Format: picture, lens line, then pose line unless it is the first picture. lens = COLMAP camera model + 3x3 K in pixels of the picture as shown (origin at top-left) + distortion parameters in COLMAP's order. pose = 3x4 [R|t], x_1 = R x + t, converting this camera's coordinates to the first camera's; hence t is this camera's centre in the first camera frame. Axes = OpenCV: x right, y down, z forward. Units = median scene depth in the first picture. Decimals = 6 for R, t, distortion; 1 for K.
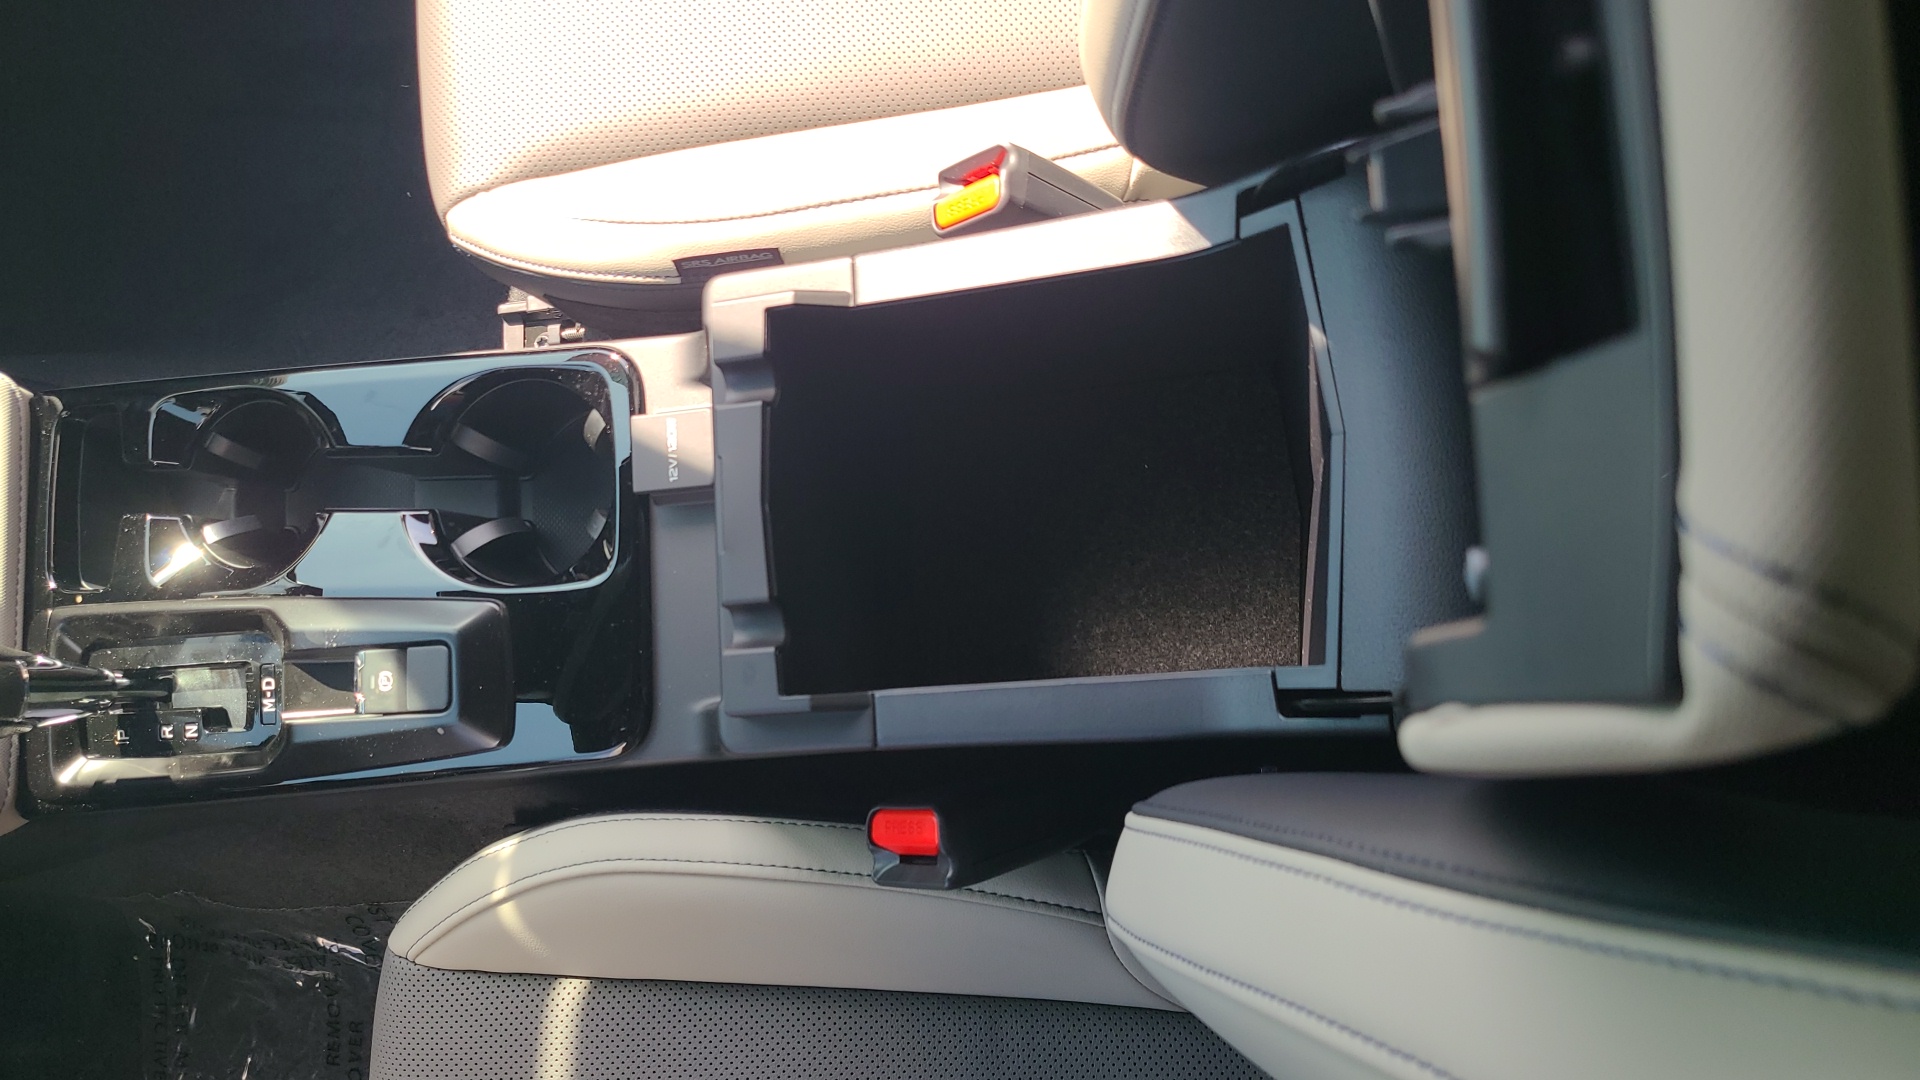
lens RADIAL K [[1457.7, 0, 945.0], [0, 1457.7, 548.4], [0, 0, 1]] dist [0.060675, -0.046375]
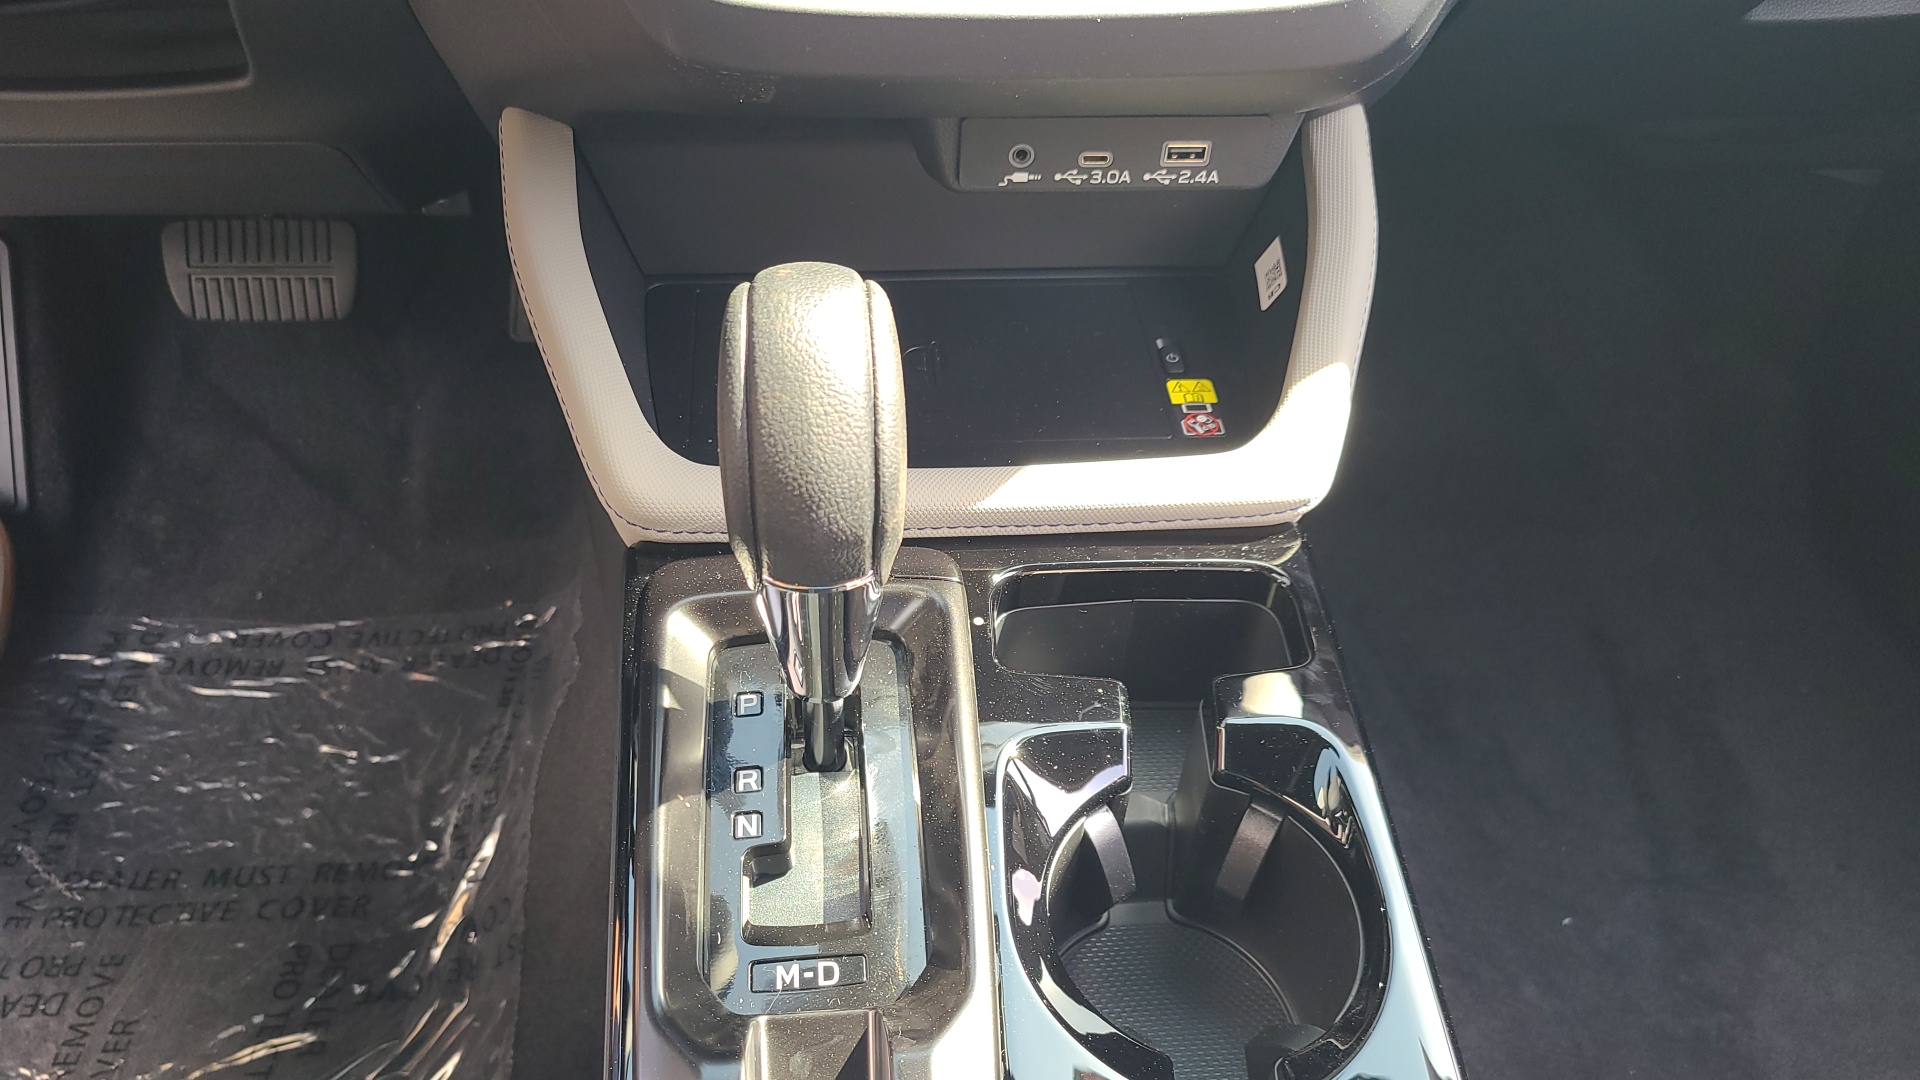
lens RADIAL K [[1457.7, 0, 945.0], [0, 1457.7, 548.4], [0, 0, 1]] dist [0.060675, -0.046375]
pose [[0.017953, 0.907535, -0.419593, -0.364488], [-0.998389, 0.038862, 0.041336, 0.022387], [0.053820, 0.418175, 0.906771, 0.452066]]
